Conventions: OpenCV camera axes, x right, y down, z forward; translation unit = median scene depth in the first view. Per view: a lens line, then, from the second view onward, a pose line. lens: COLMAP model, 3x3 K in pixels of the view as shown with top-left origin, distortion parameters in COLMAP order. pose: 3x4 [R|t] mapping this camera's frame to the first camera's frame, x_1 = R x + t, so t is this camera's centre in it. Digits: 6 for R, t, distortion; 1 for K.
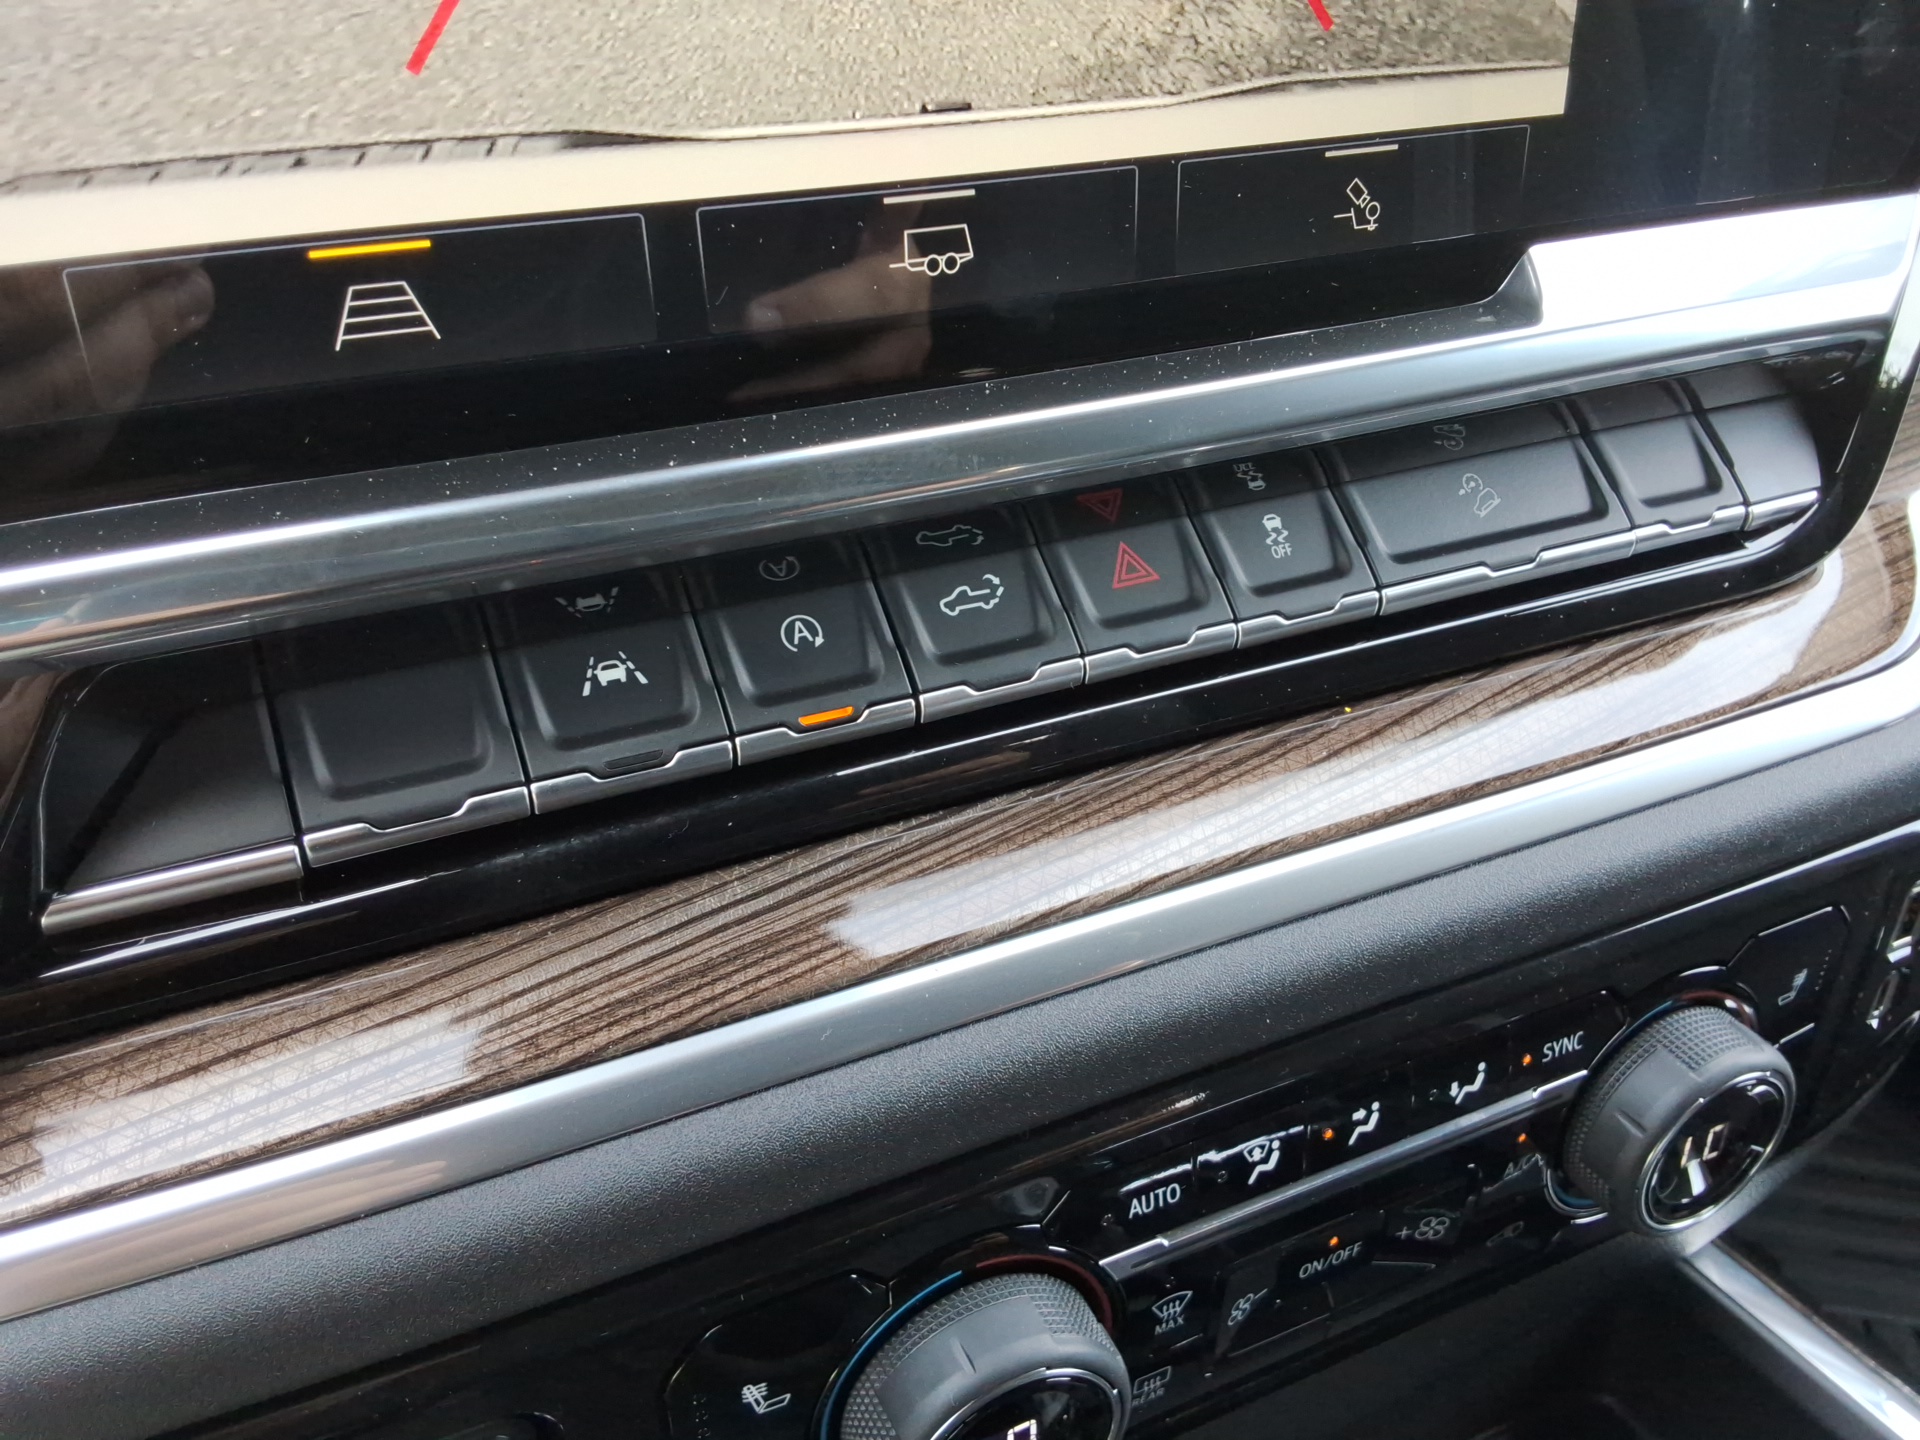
lens RADIAL K [[1554.2, 0, 964.9], [0, 1554.2, 691.3], [0, 0, 1]] dist [0.119944, -0.207804]
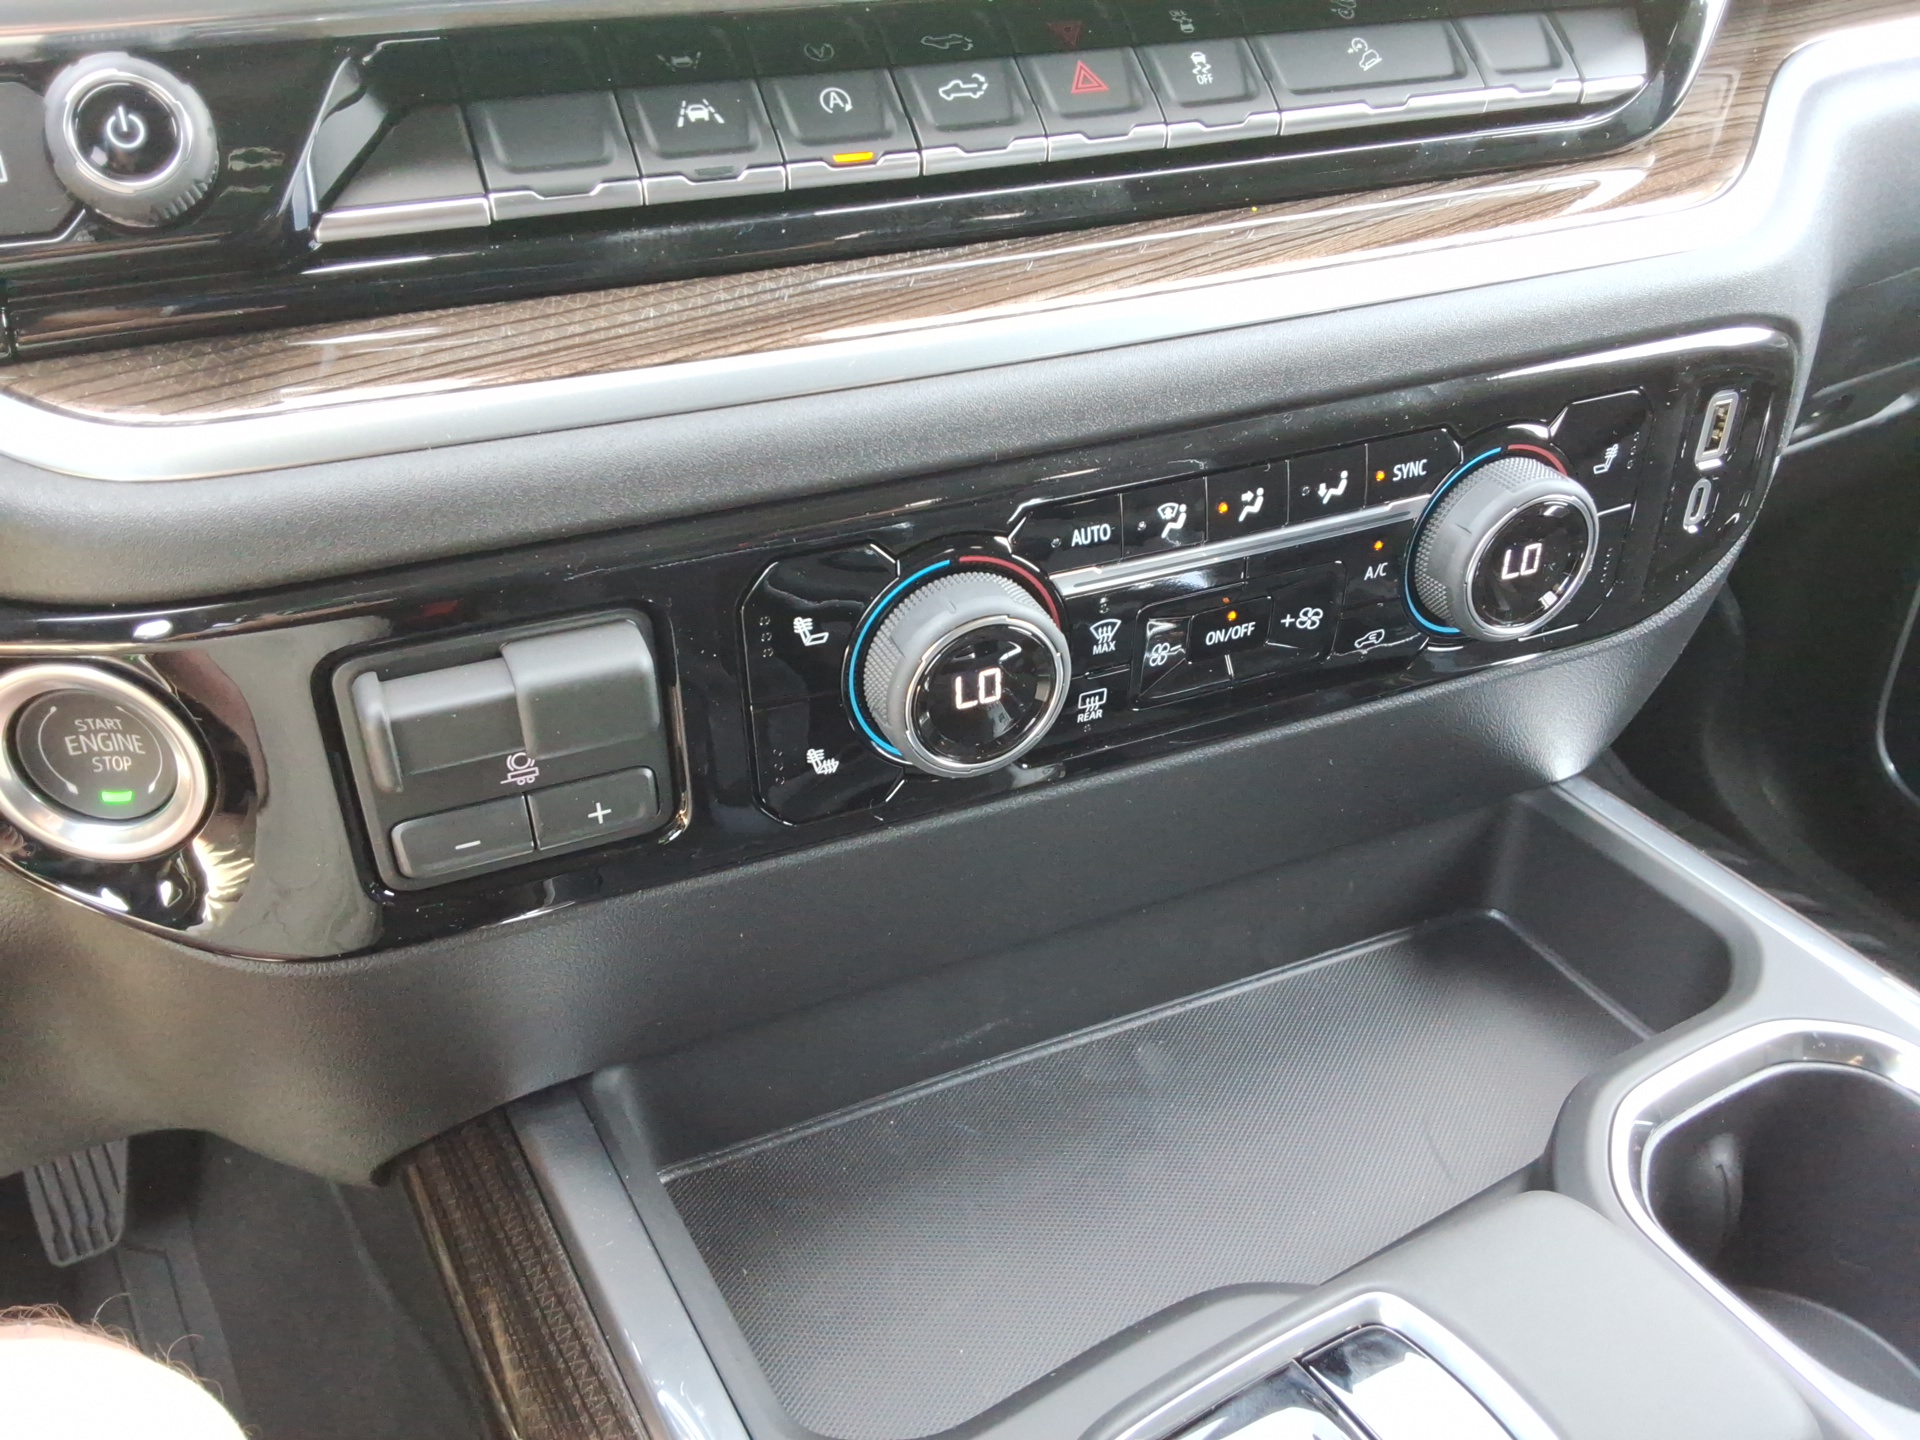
lens RADIAL K [[1532.0, 0, 966.6], [0, 1532.0, 709.4], [0, 0, 1]] dist [0.108693, -0.161017]
pose [[0.999520, 0.010190, -0.029245, 0.050191], [-0.008672, 0.998631, 0.051580, 0.391505], [0.029731, -0.051302, 0.998241, -0.346318]]
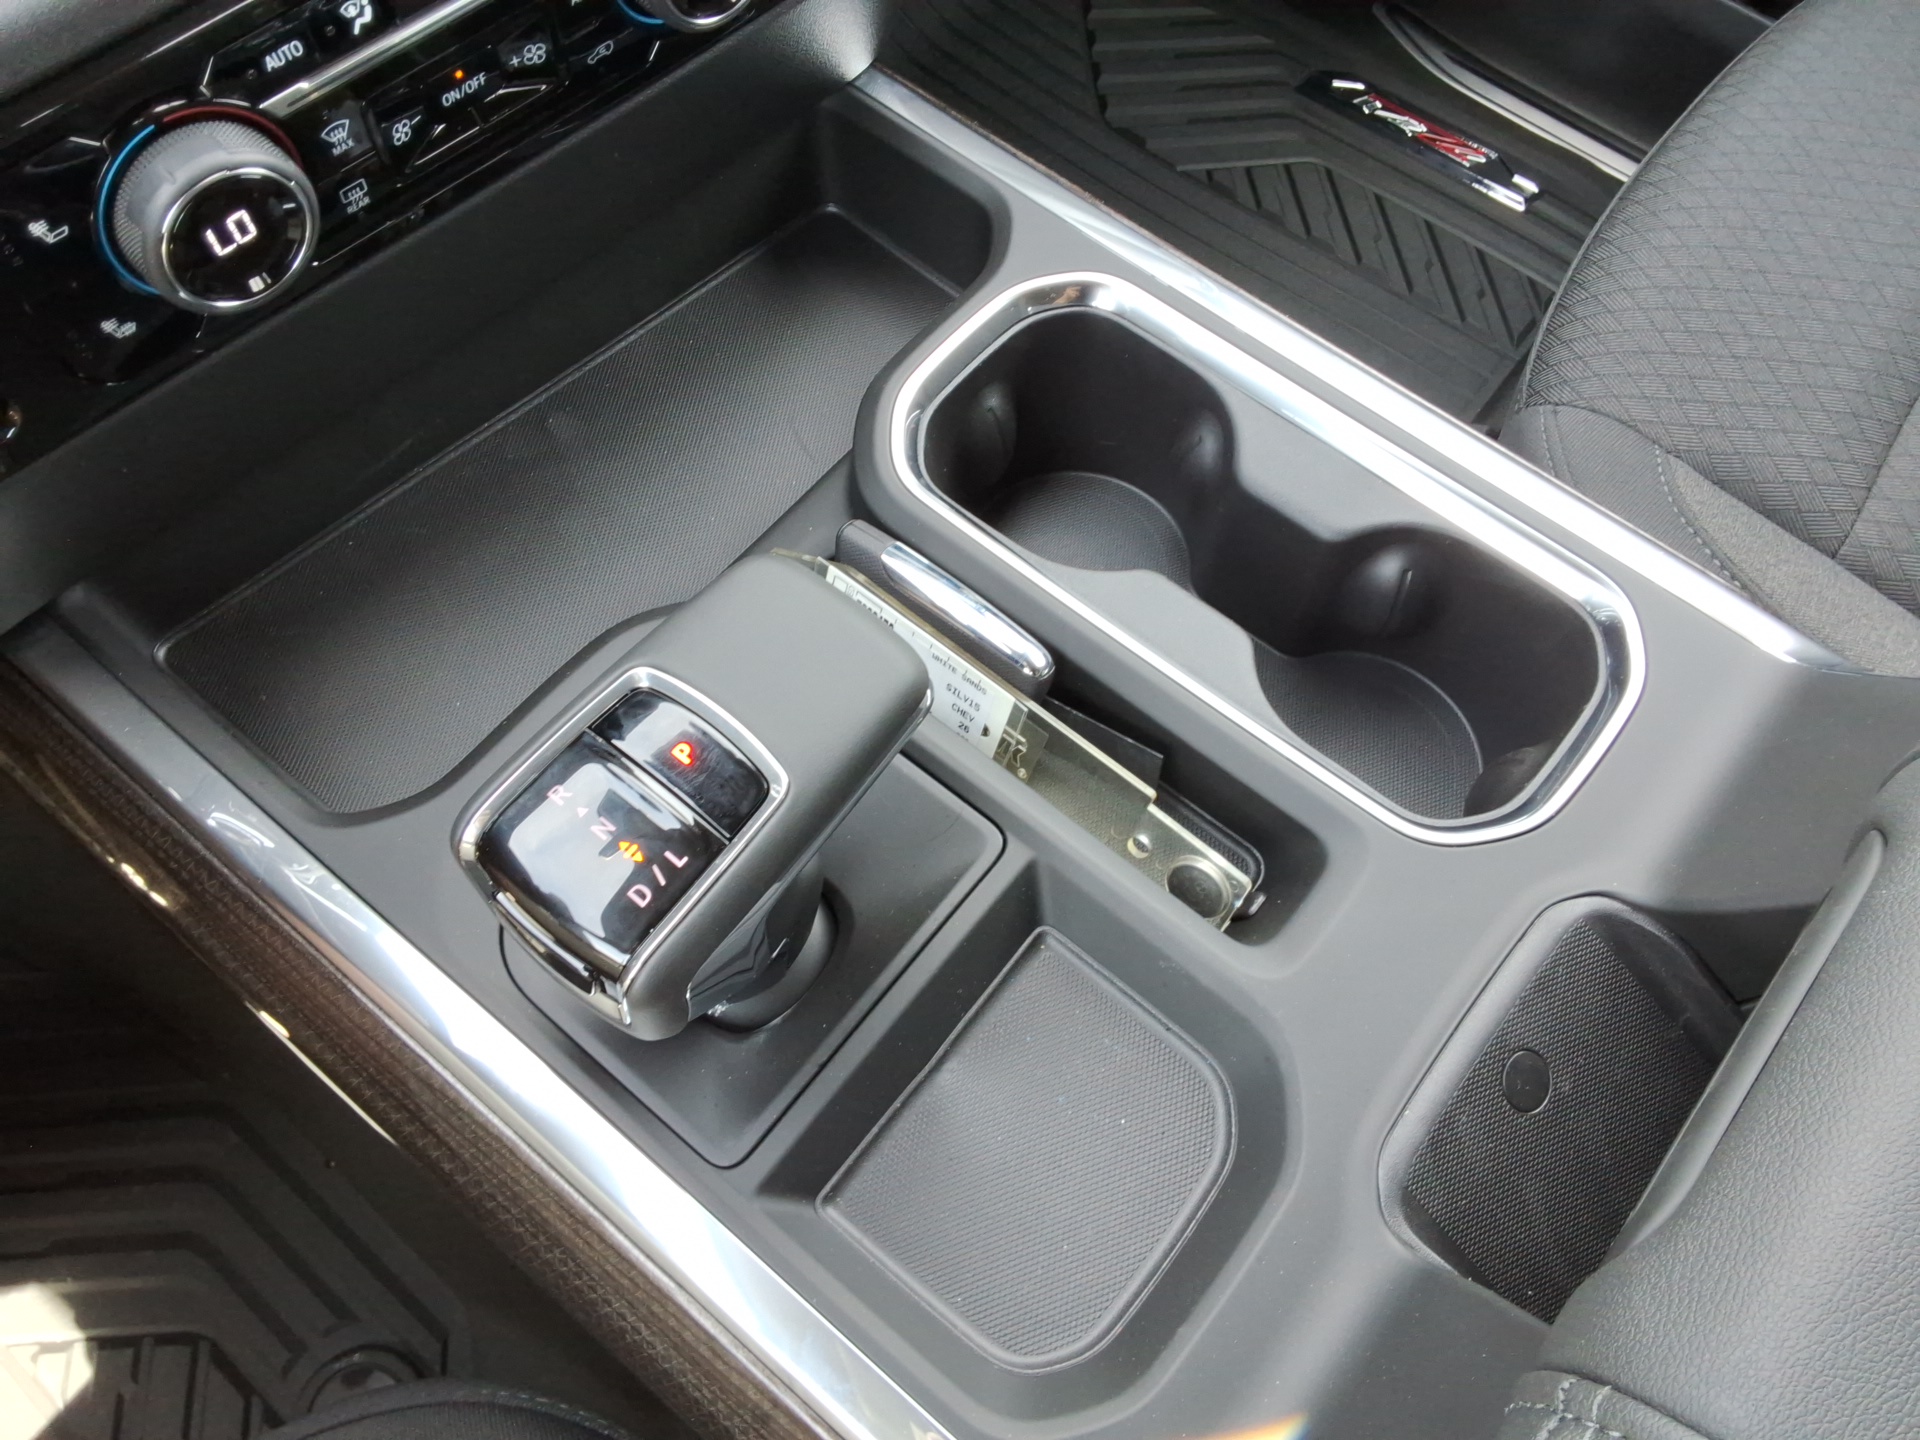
lens RADIAL K [[1554.2, 0, 964.9], [0, 1554.2, 691.3], [0, 0, 1]] dist [0.119944, -0.207804]
pose [[0.948818, -0.278110, 0.149664, 0.323451], [0.154686, 0.822378, 0.547509, 0.099621], [-0.275348, -0.496336, 0.823307, -0.648640]]
